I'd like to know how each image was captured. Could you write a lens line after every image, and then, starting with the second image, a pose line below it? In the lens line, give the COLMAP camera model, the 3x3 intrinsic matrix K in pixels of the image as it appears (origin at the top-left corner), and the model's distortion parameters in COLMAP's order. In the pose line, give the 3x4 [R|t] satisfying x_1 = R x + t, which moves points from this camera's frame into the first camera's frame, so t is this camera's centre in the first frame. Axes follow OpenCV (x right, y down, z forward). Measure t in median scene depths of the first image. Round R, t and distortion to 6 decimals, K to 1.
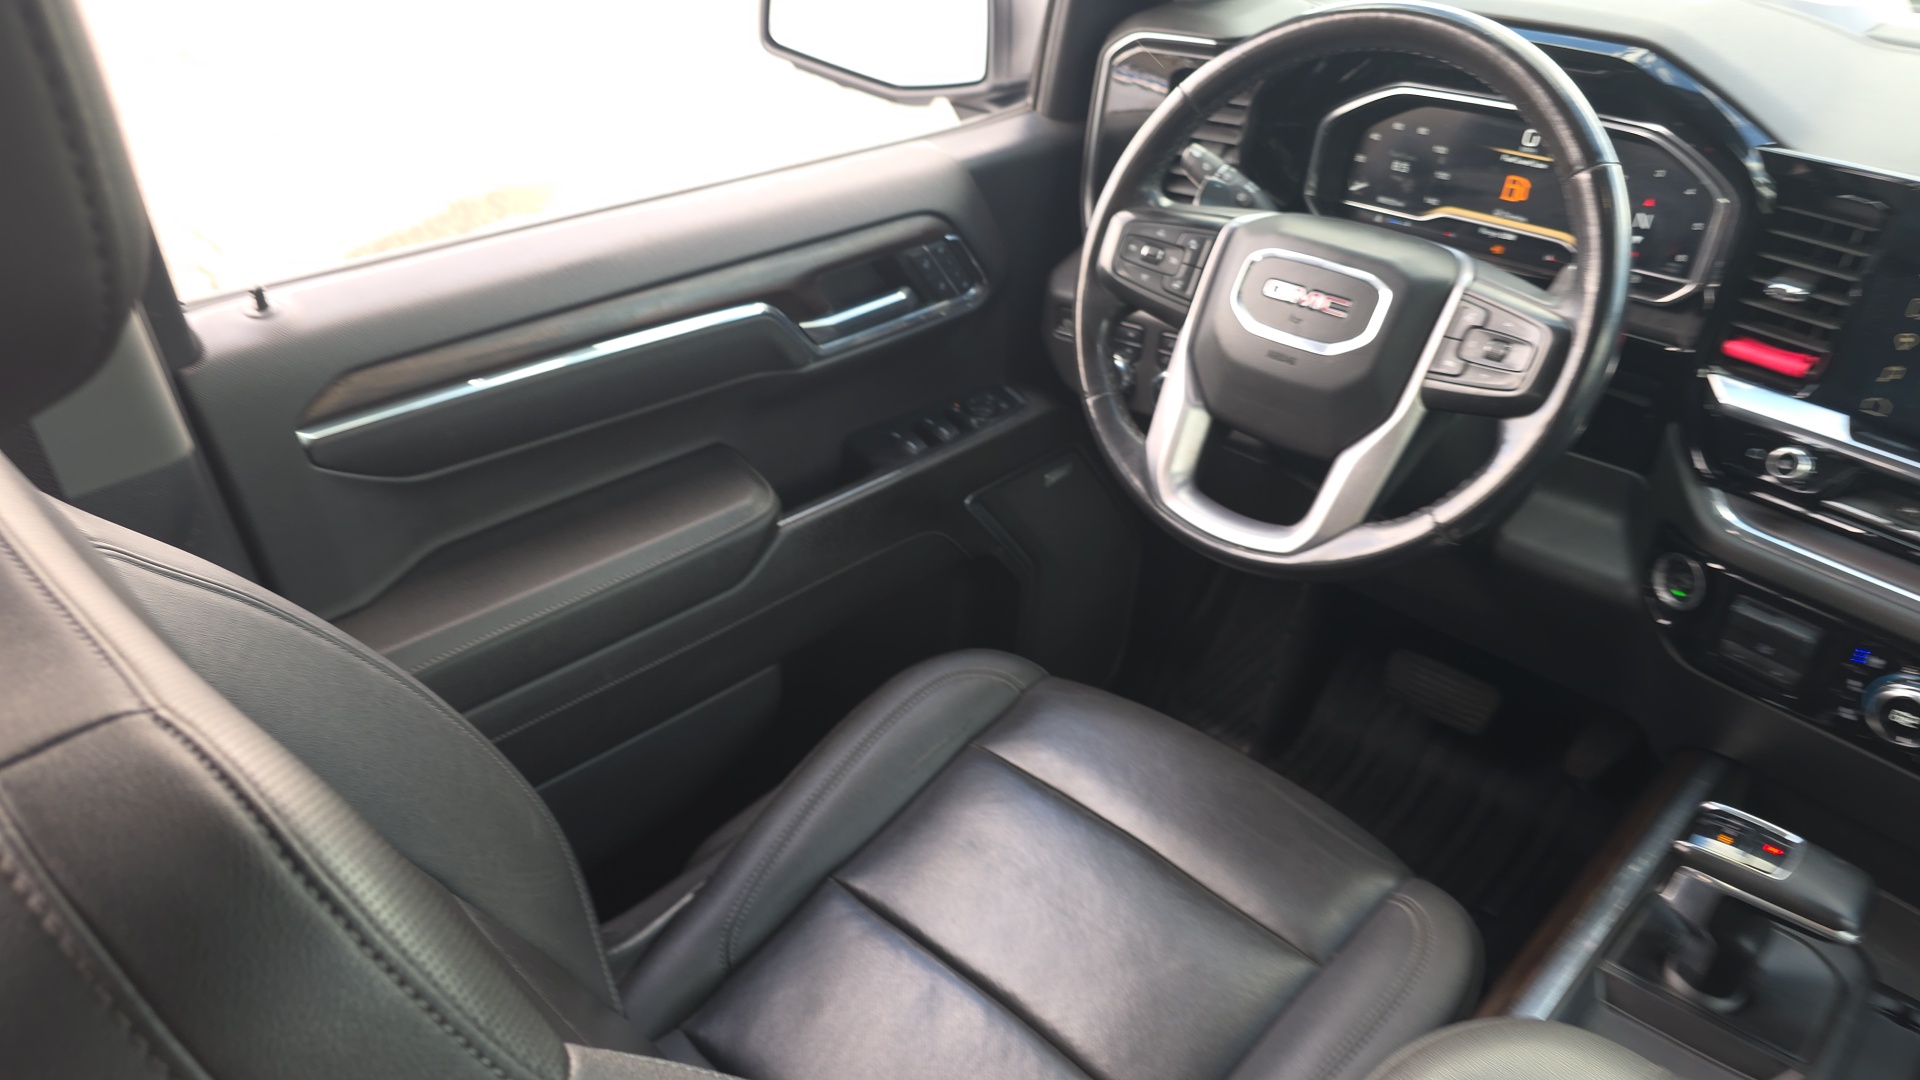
lens RADIAL K [[1302.3, 0, 928.1], [0, 1302.3, 581.2], [0, 0, 1]] dist [0.053742, -0.061796]
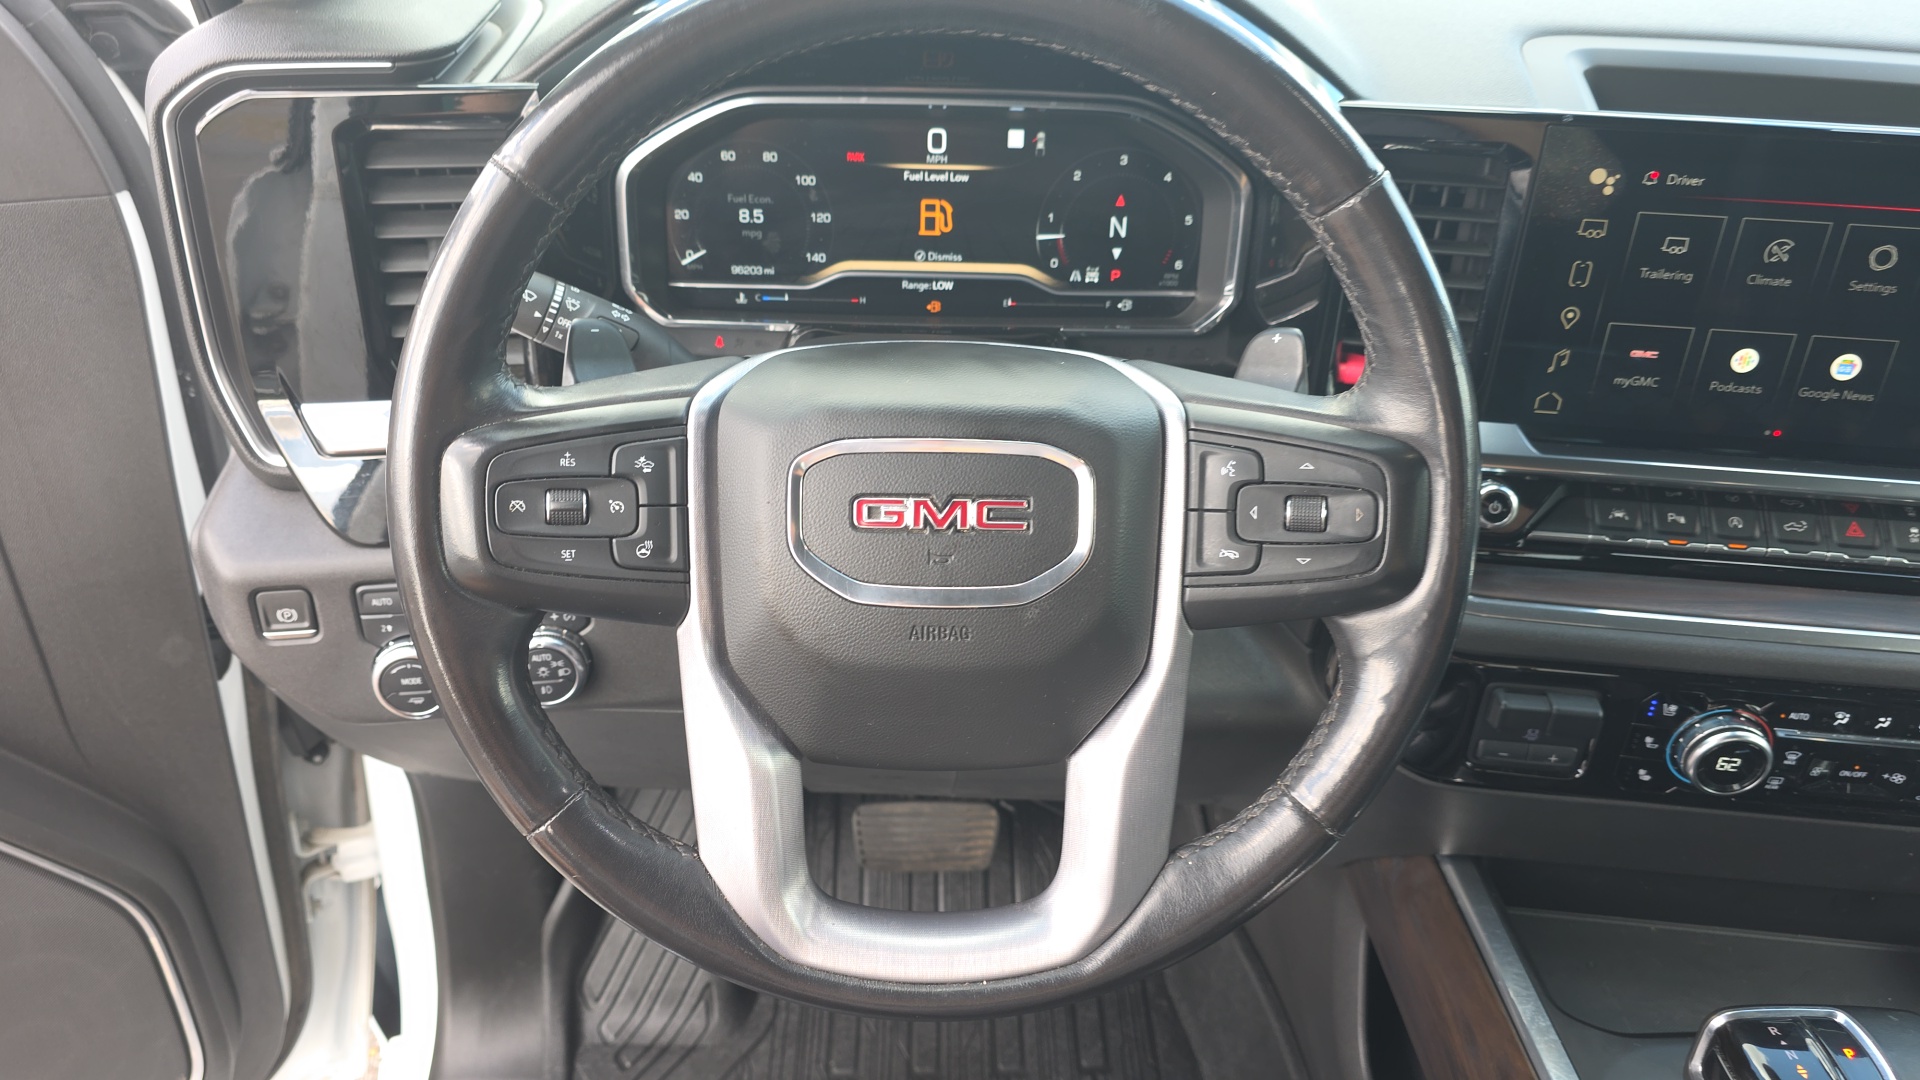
lens RADIAL K [[1302.3, 0, 943.2], [0, 1302.3, 541.0], [0, 0, 1]] dist [0.053742, -0.061796]
pose [[0.700063, -0.357057, 0.618404, -0.031214], [0.369004, 0.922311, 0.114798, -0.247199], [-0.611350, 0.147828, 0.777431, 0.559246]]
